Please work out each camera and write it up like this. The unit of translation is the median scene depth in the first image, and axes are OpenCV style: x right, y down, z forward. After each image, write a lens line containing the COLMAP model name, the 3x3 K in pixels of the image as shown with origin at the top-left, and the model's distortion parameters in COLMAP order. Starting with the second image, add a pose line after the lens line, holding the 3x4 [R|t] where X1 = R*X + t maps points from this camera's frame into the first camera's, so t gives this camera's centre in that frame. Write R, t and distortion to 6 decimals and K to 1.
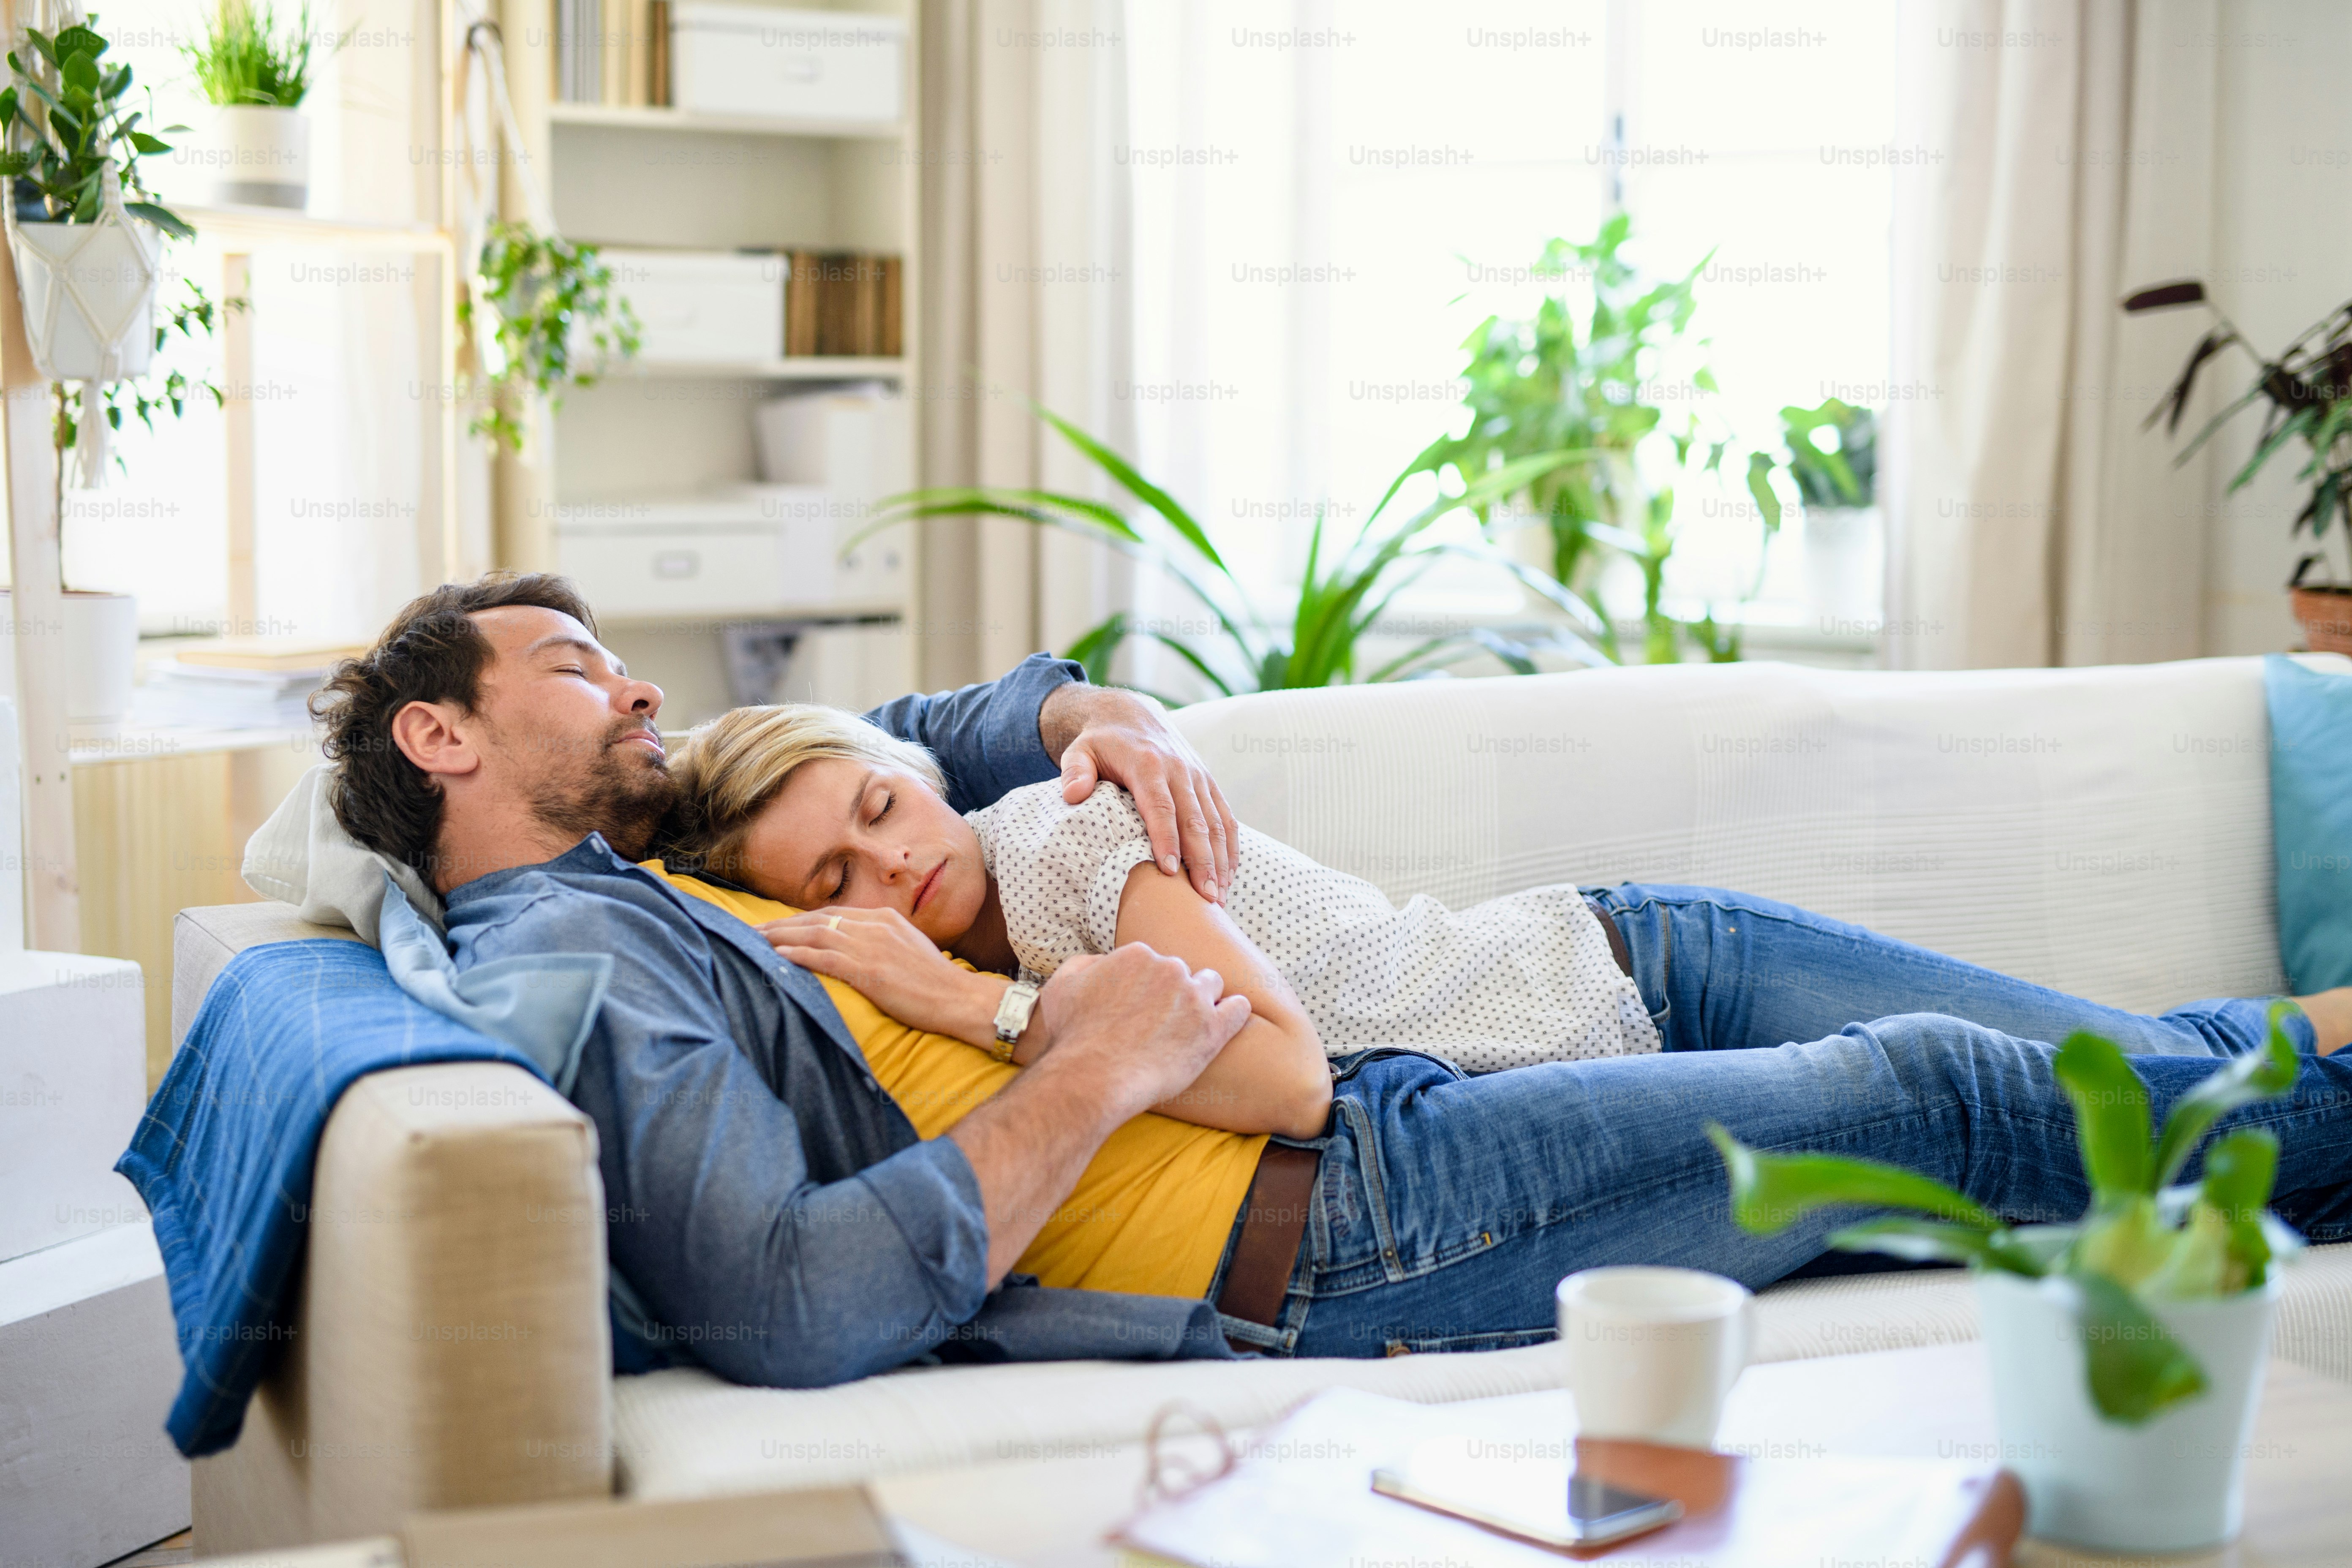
lens RADIAL K [[3907.6, 0, 1176.0], [0, 3907.6, 784.0], [0, 0, 1]] dist [-0.000669, 0.017934]
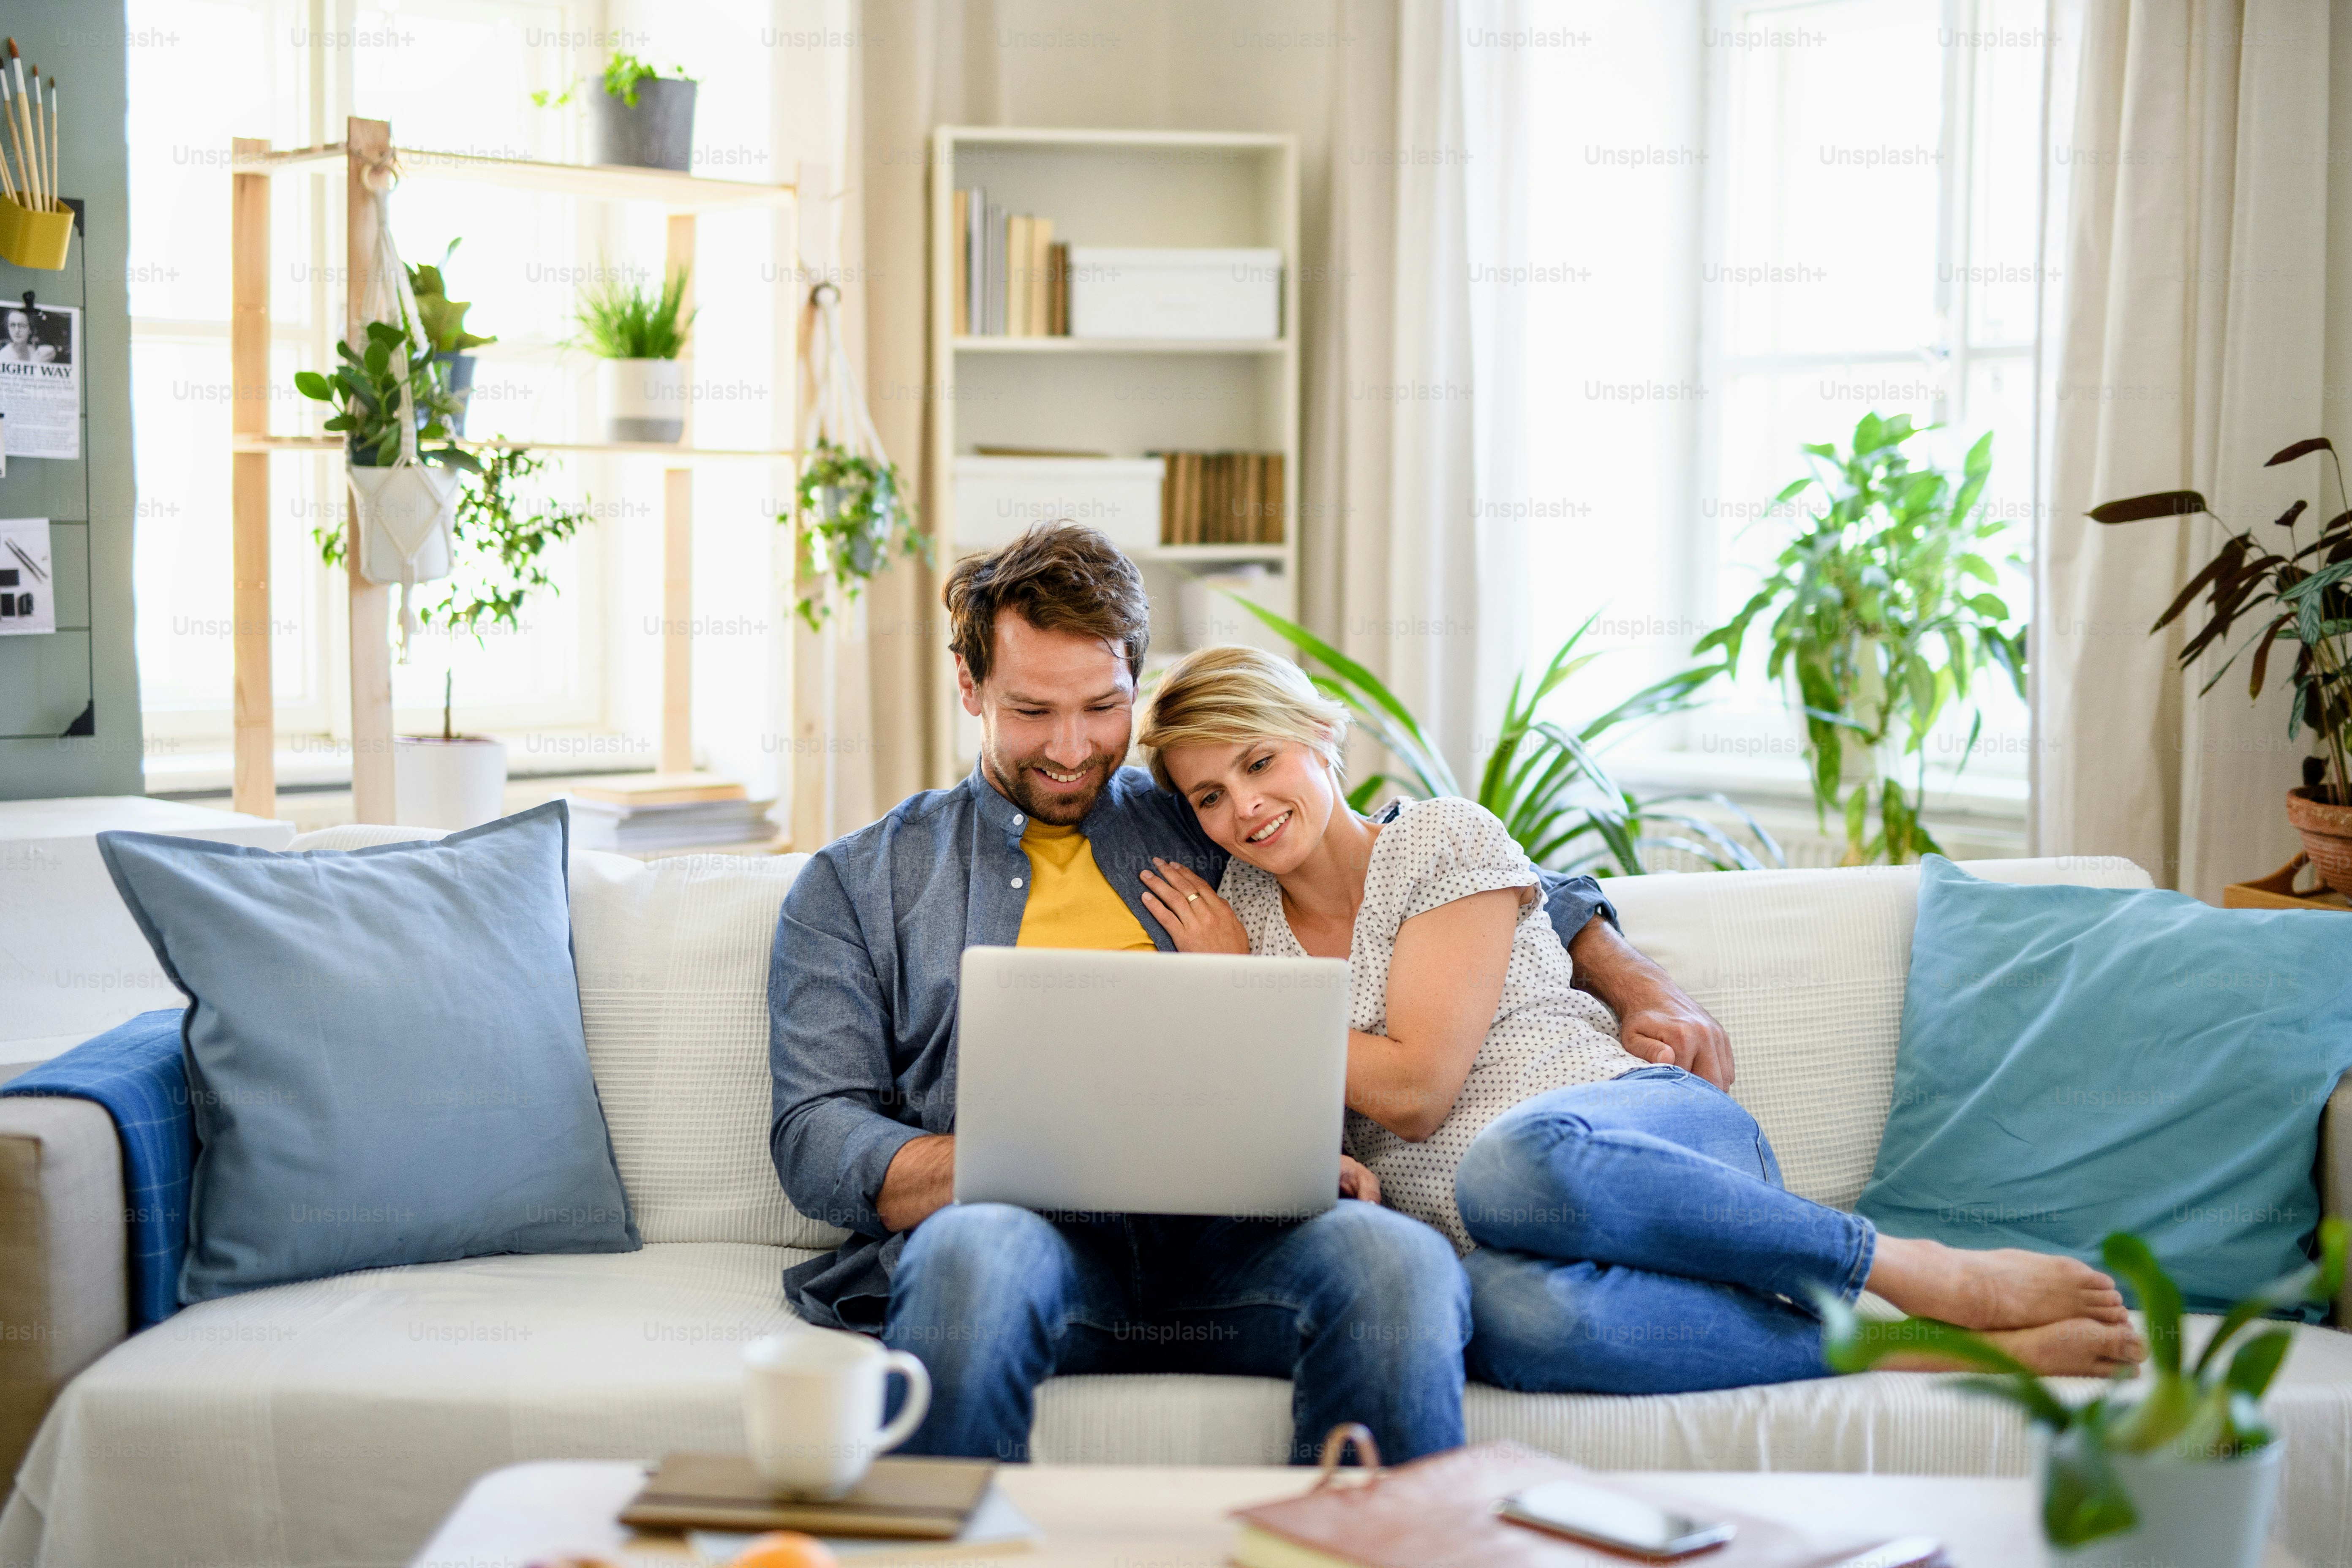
lens RADIAL K [[3907.6, 0, 1176.0], [0, 3907.6, 784.0], [0, 0, 1]] dist [-0.000669, 0.017934]
pose [[0.898778, 0.030602, -0.437335, 0.419037], [-0.038890, 0.999193, -0.010006, -0.025974], [0.436676, 0.026001, 0.899243, -0.051050]]
